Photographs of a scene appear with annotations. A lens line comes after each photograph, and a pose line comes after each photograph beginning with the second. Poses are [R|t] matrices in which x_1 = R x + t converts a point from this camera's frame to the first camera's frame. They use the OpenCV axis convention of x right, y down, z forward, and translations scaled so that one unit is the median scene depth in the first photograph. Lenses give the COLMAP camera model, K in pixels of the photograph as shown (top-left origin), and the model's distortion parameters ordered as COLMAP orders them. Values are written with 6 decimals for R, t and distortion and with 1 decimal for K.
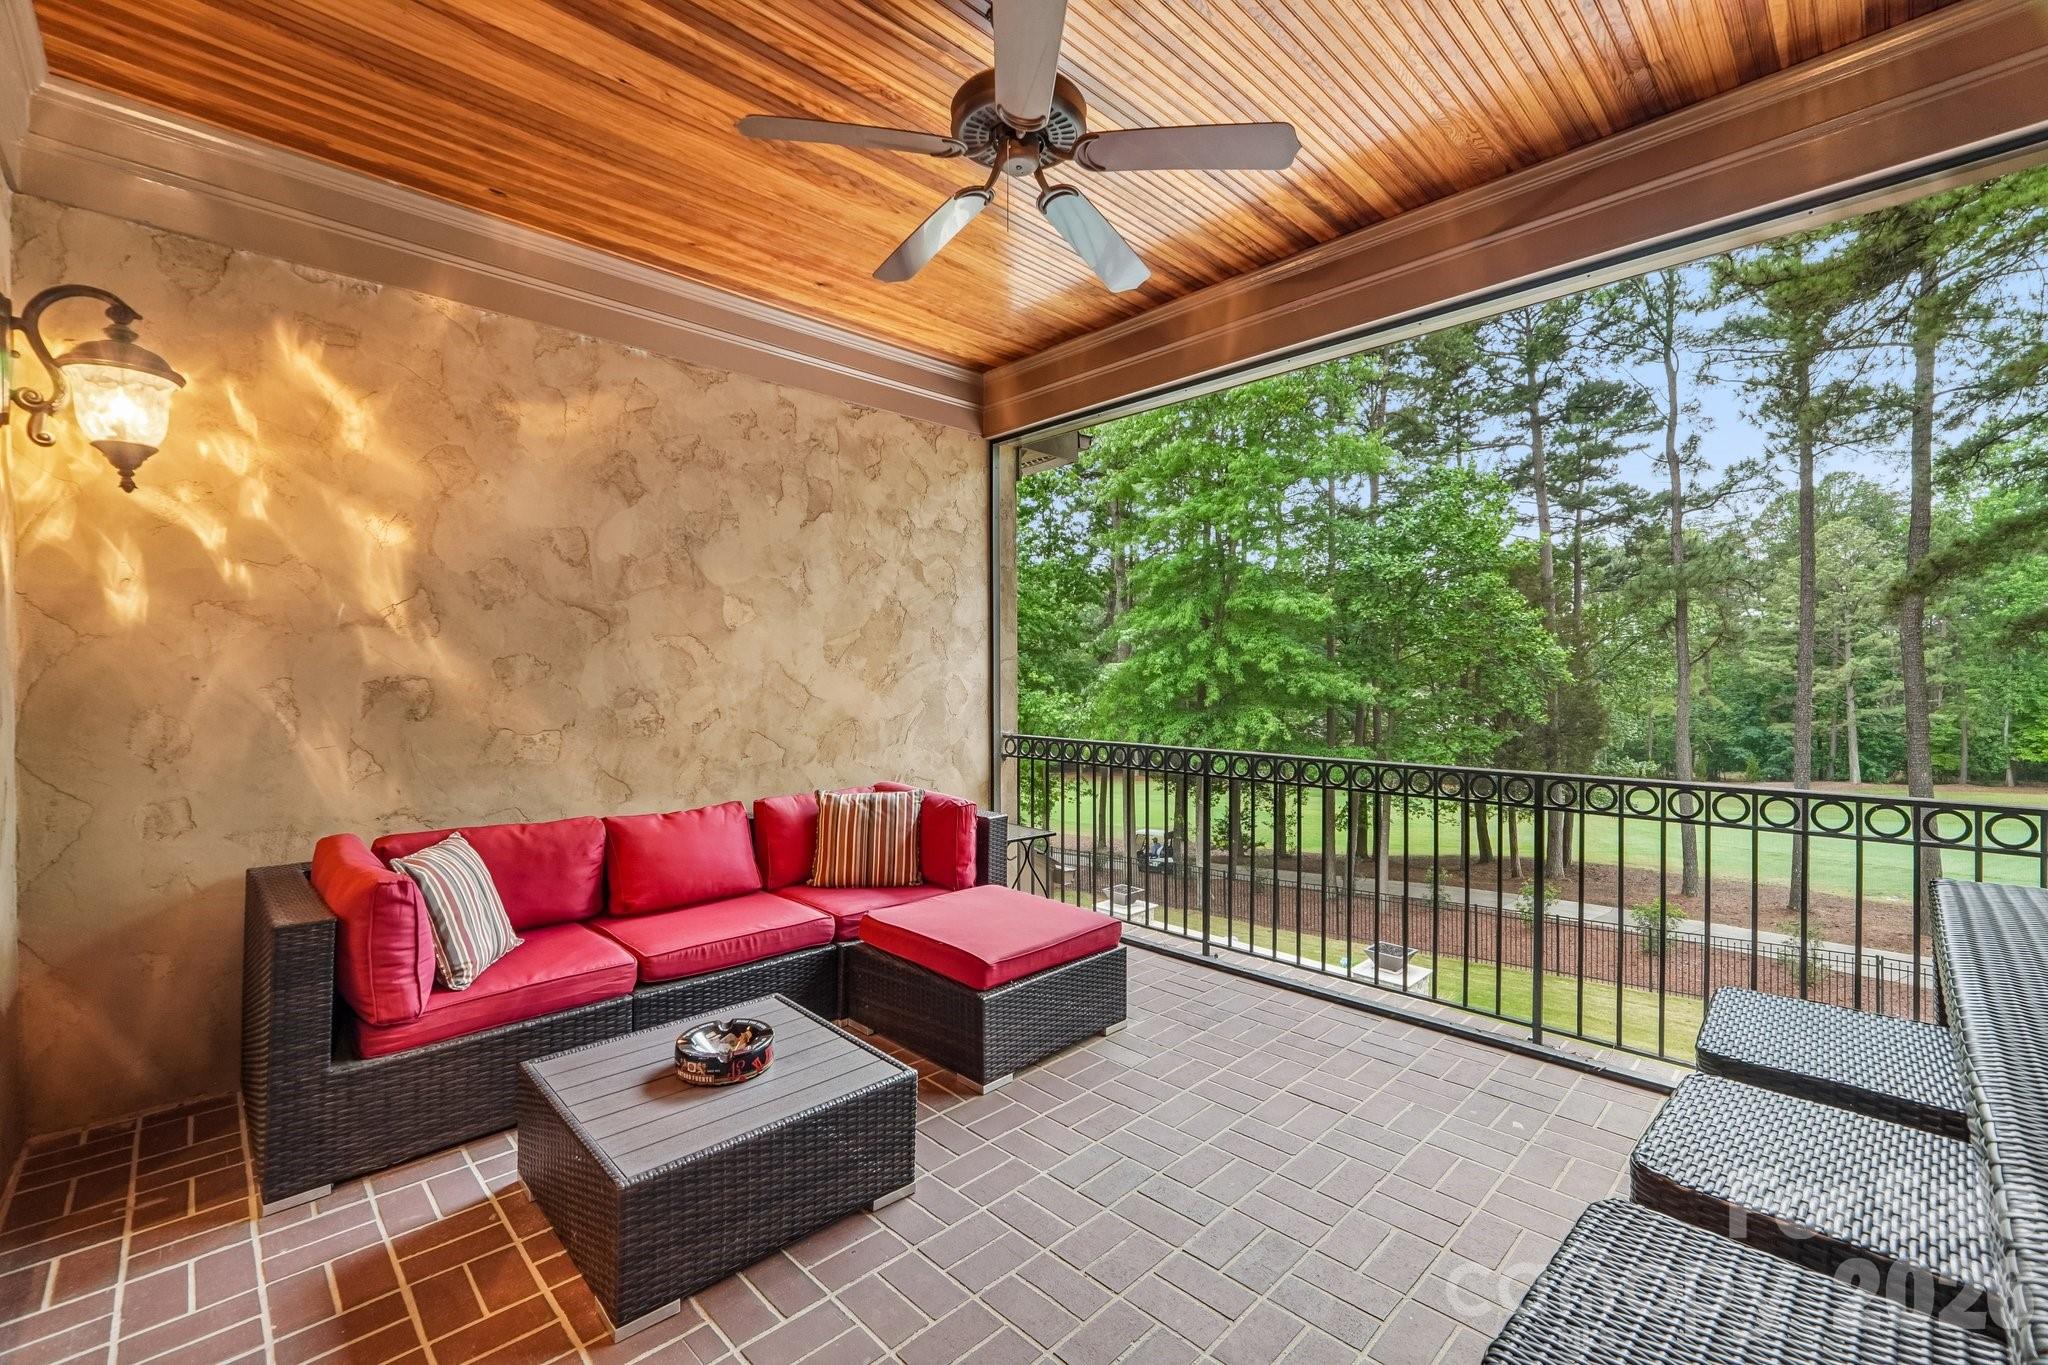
lens RADIAL K [[861.7, 0, 1023.3], [0, 861.7, 669.5], [0, 0, 1]] dist [0.000525, 0.000239]
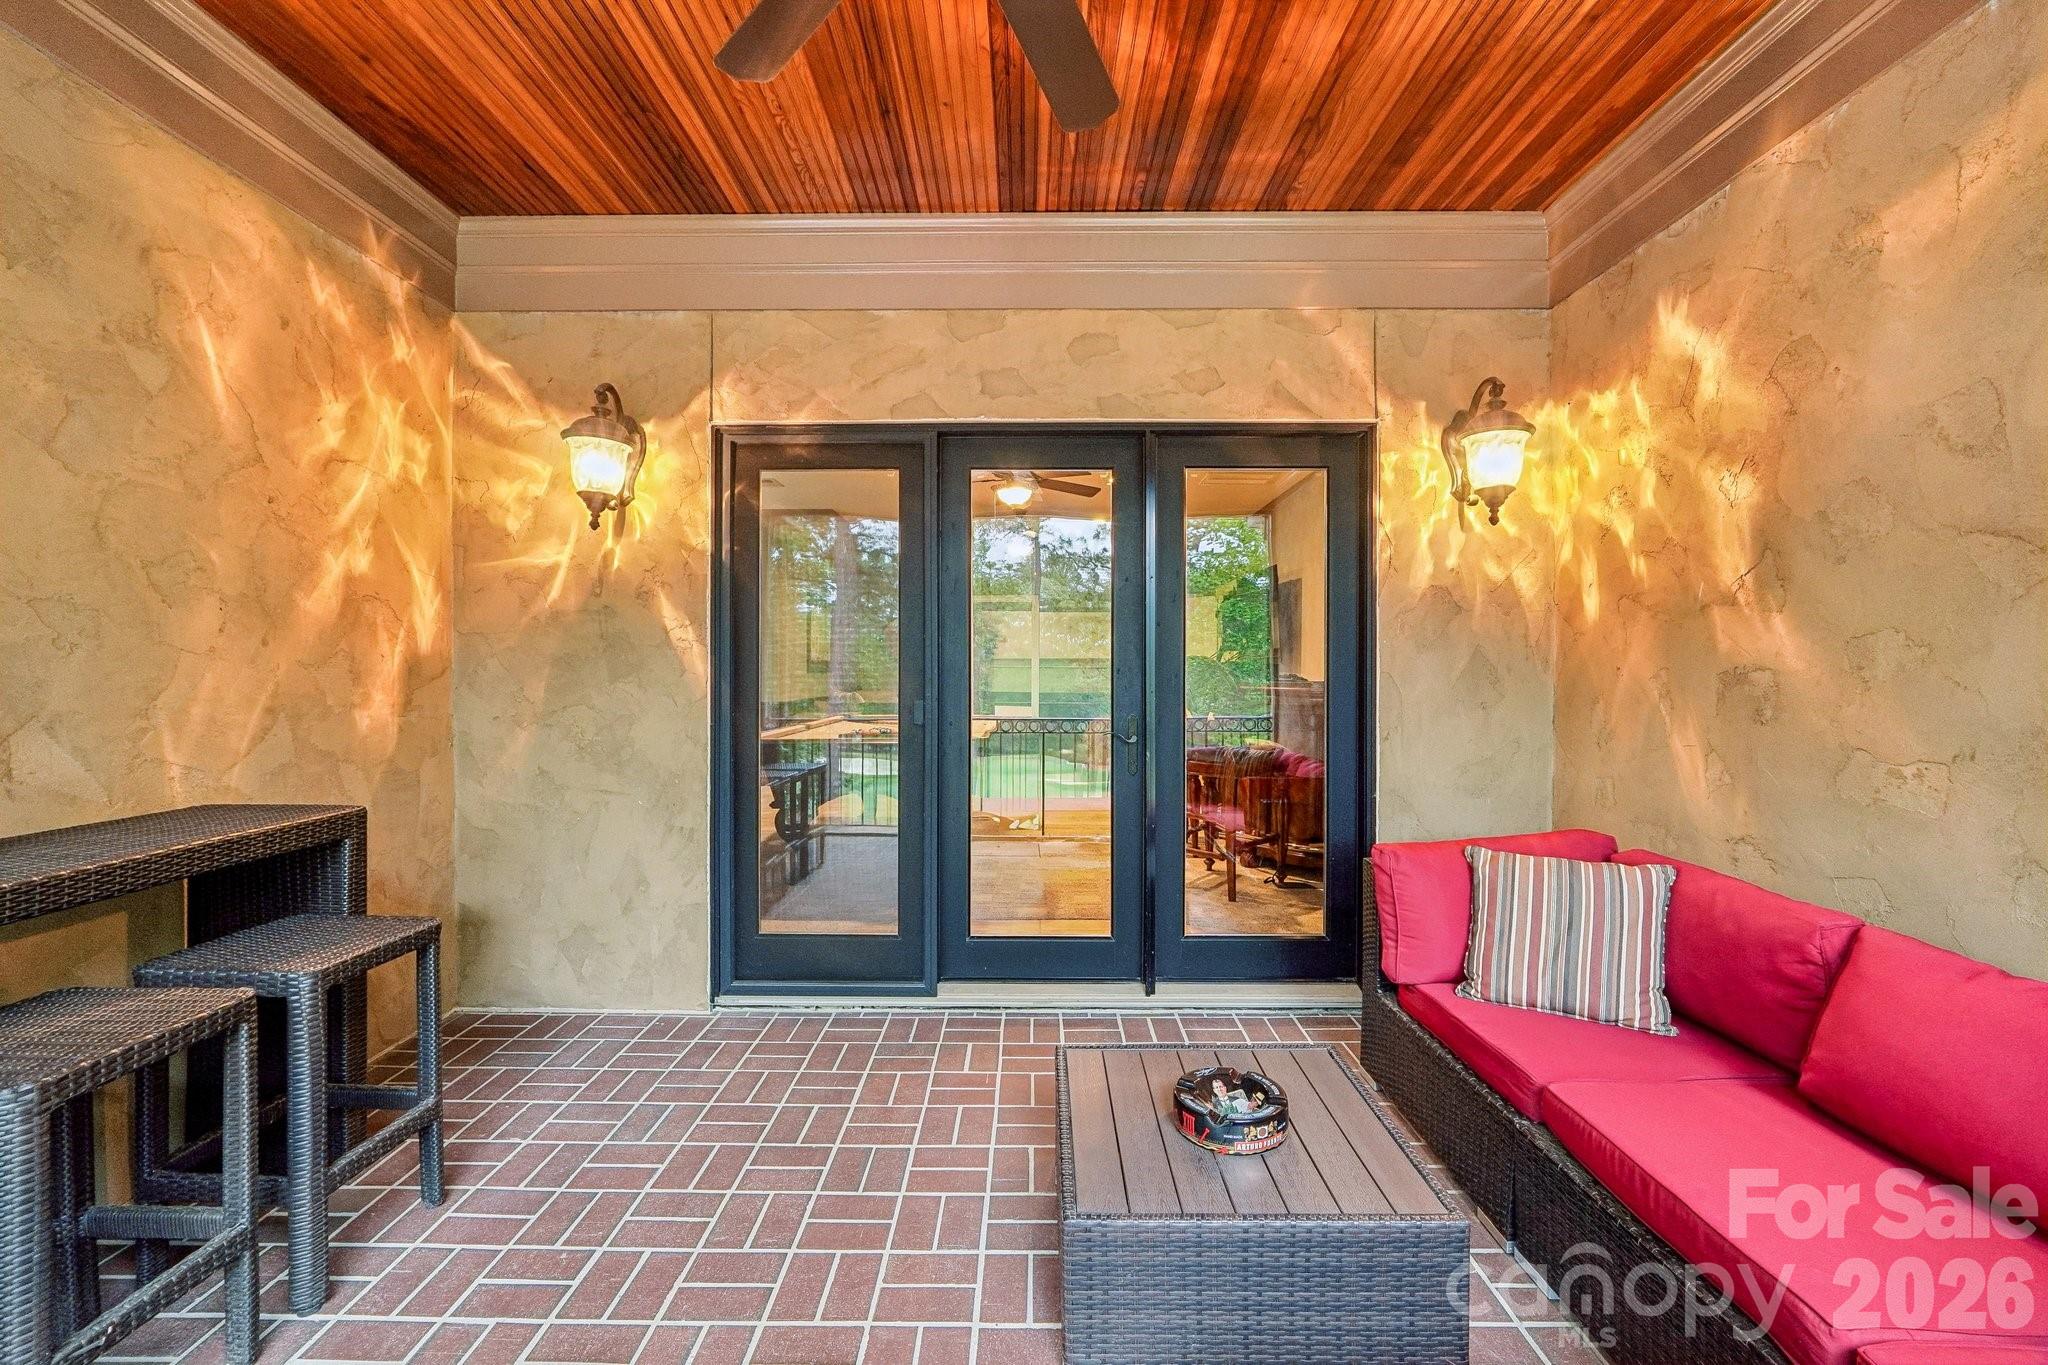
lens RADIAL K [[861.7, 0, 1023.3], [0, 861.7, 669.5], [0, 0, 1]] dist [0.000525, 0.000239]
pose [[-0.710492, 0.000811, -0.703705, 0.300536], [0.004351, 0.999985, -0.003240, 0.010812], [0.703692, -0.005364, -0.710485, 1.107141]]
